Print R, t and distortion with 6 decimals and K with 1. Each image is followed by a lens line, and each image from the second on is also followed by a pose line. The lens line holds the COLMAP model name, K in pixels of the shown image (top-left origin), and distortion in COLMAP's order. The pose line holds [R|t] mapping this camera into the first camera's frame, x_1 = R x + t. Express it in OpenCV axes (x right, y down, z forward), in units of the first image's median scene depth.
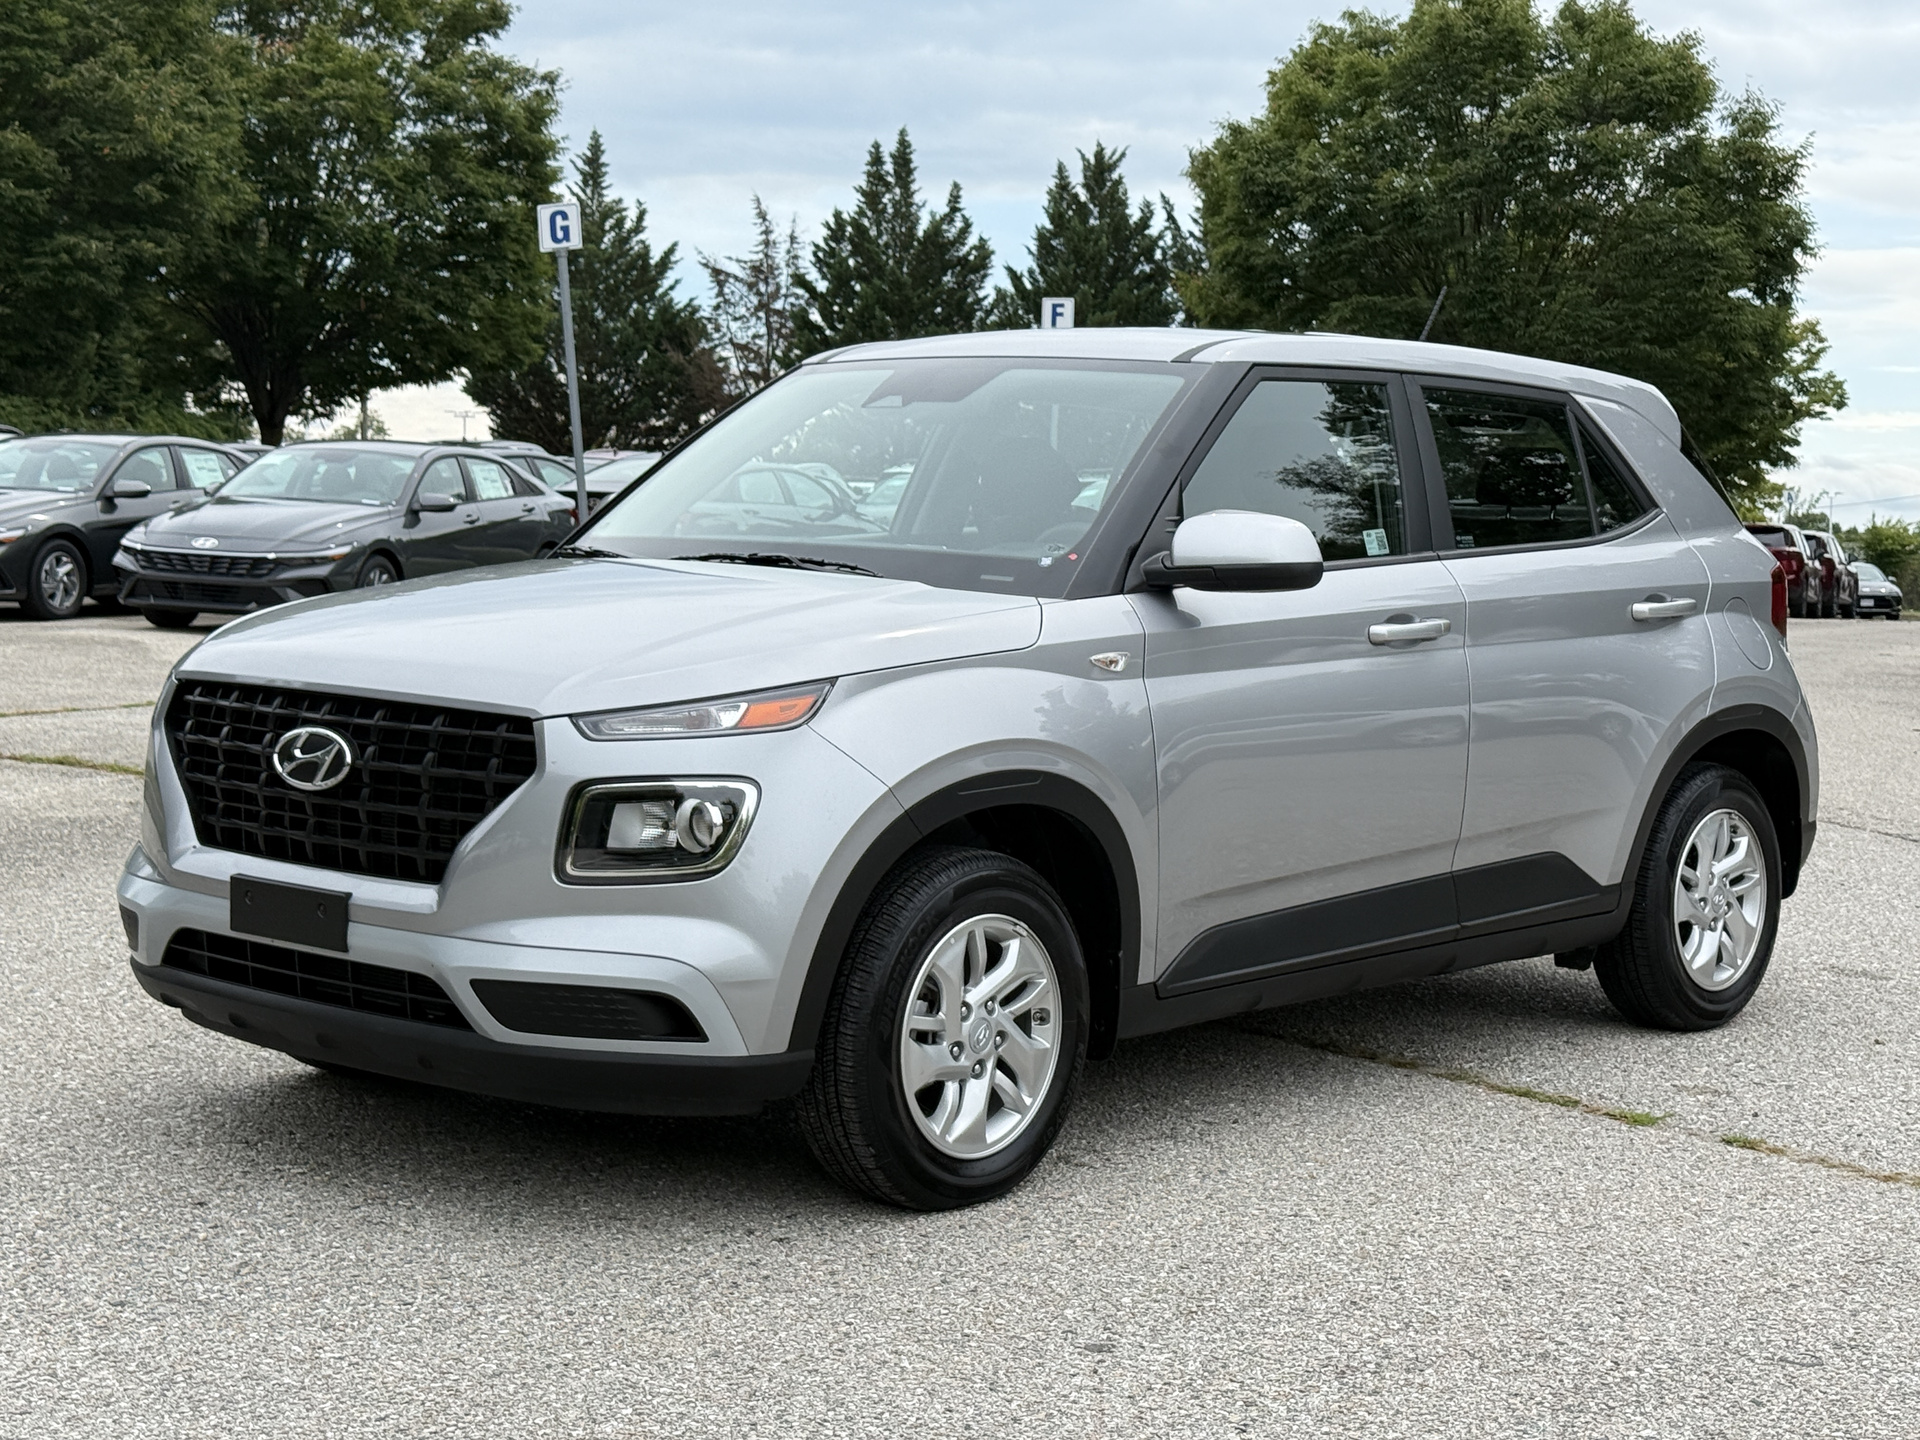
lens RADIAL K [[2968.6, 0, 959.8], [0, 2968.6, 724.1], [0, 0, 1]] dist [0.136166, 0.000000]
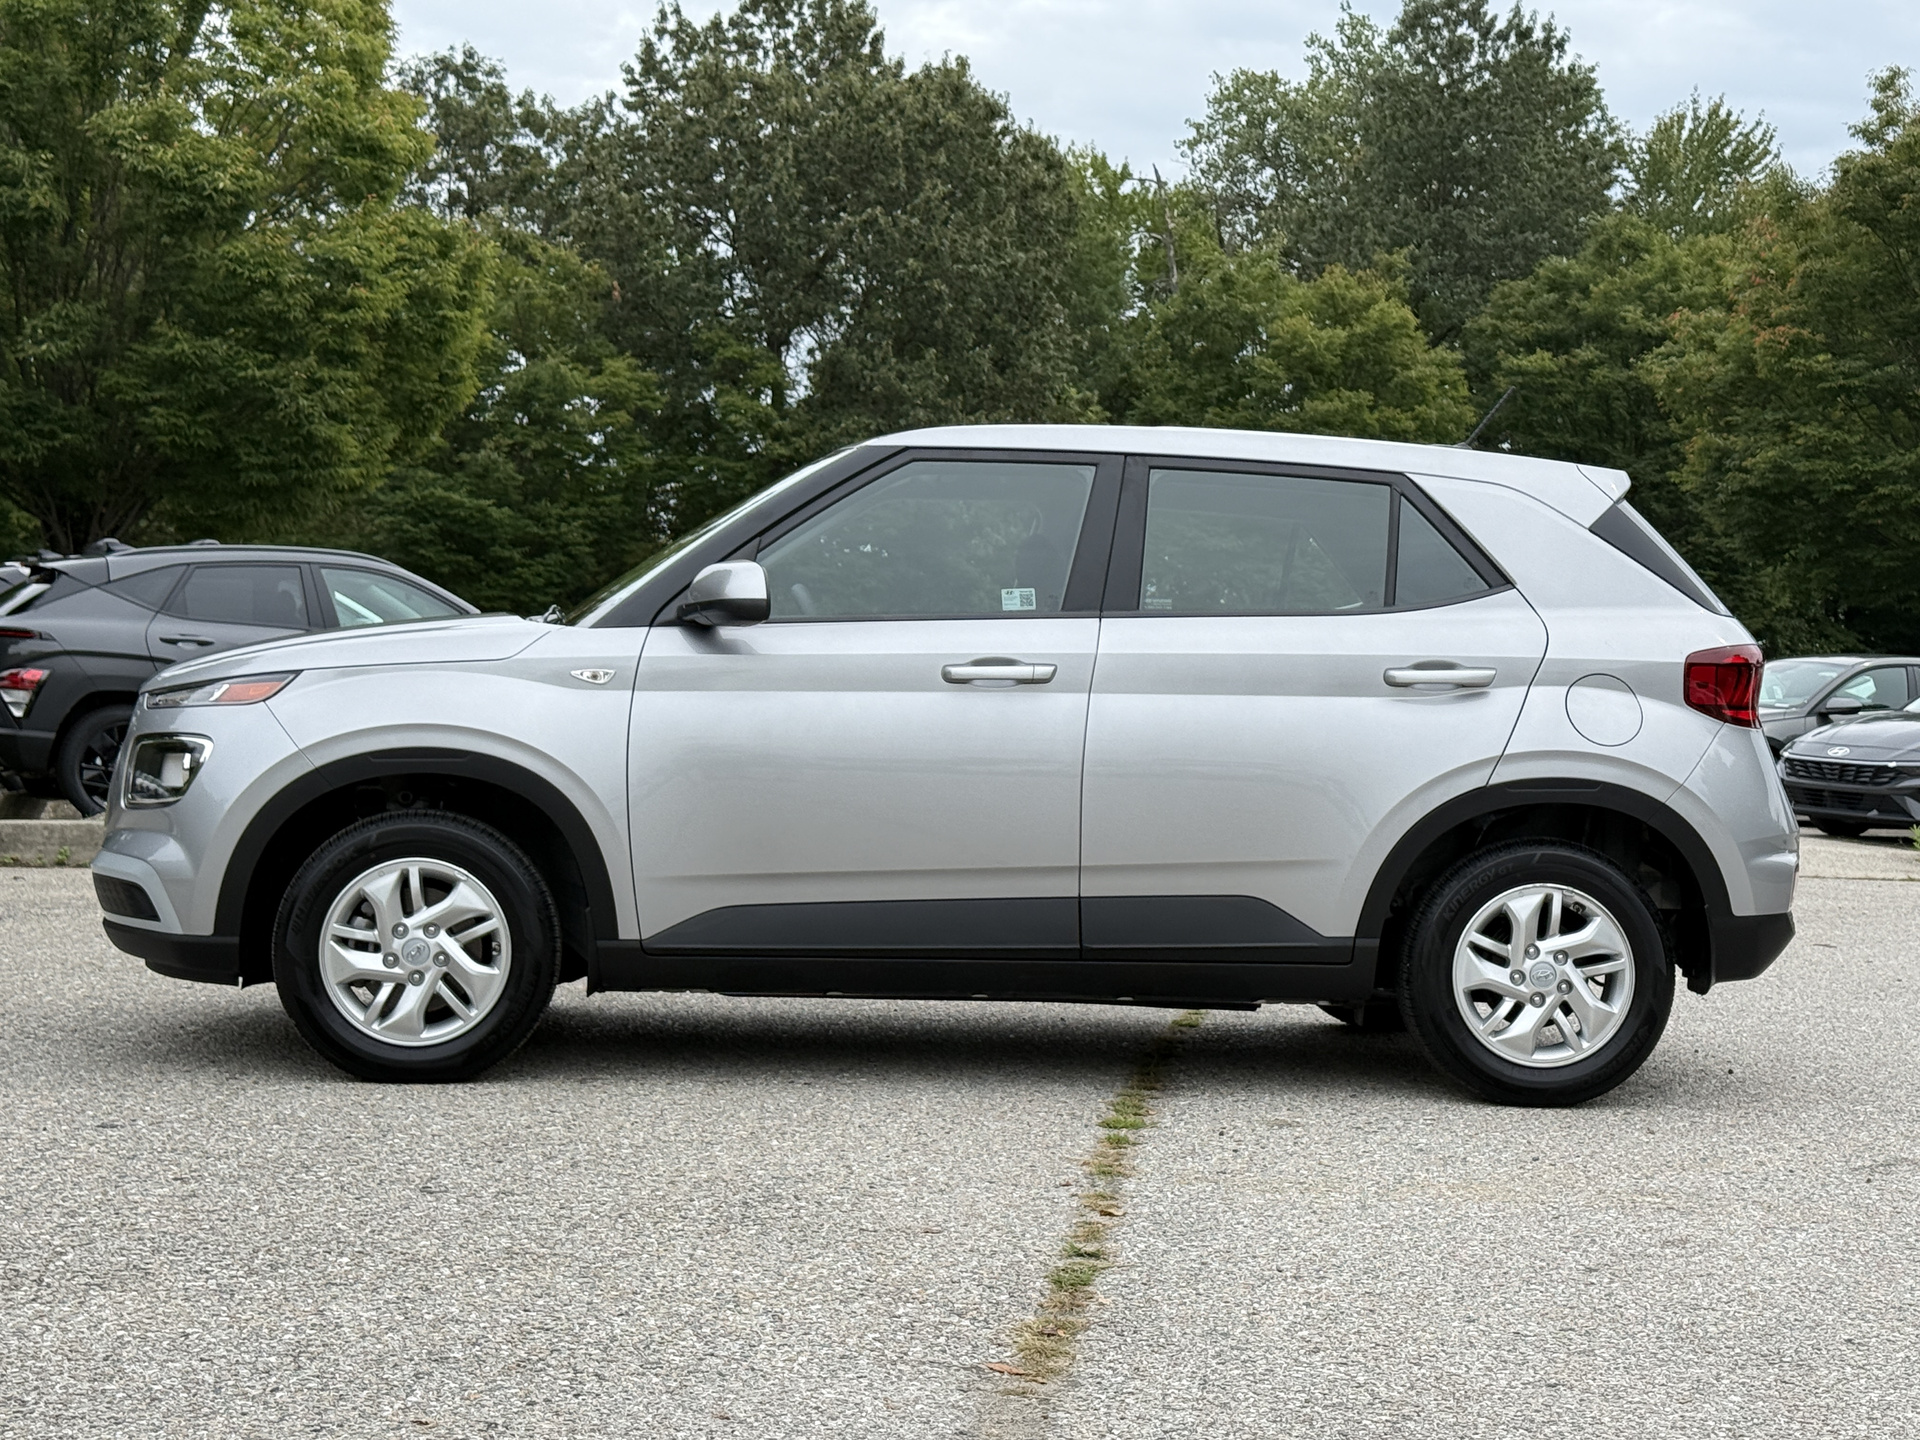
lens RADIAL K [[2968.6, 0, 958.7], [0, 2968.6, 713.7], [0, 0, 1]] dist [0.136166, 0.000000]
pose [[0.713476, 0.005832, -0.700655, 1.244709], [-0.072437, 0.995221, -0.065478, 0.078919], [0.696925, 0.097471, 0.710489, 0.249646]]
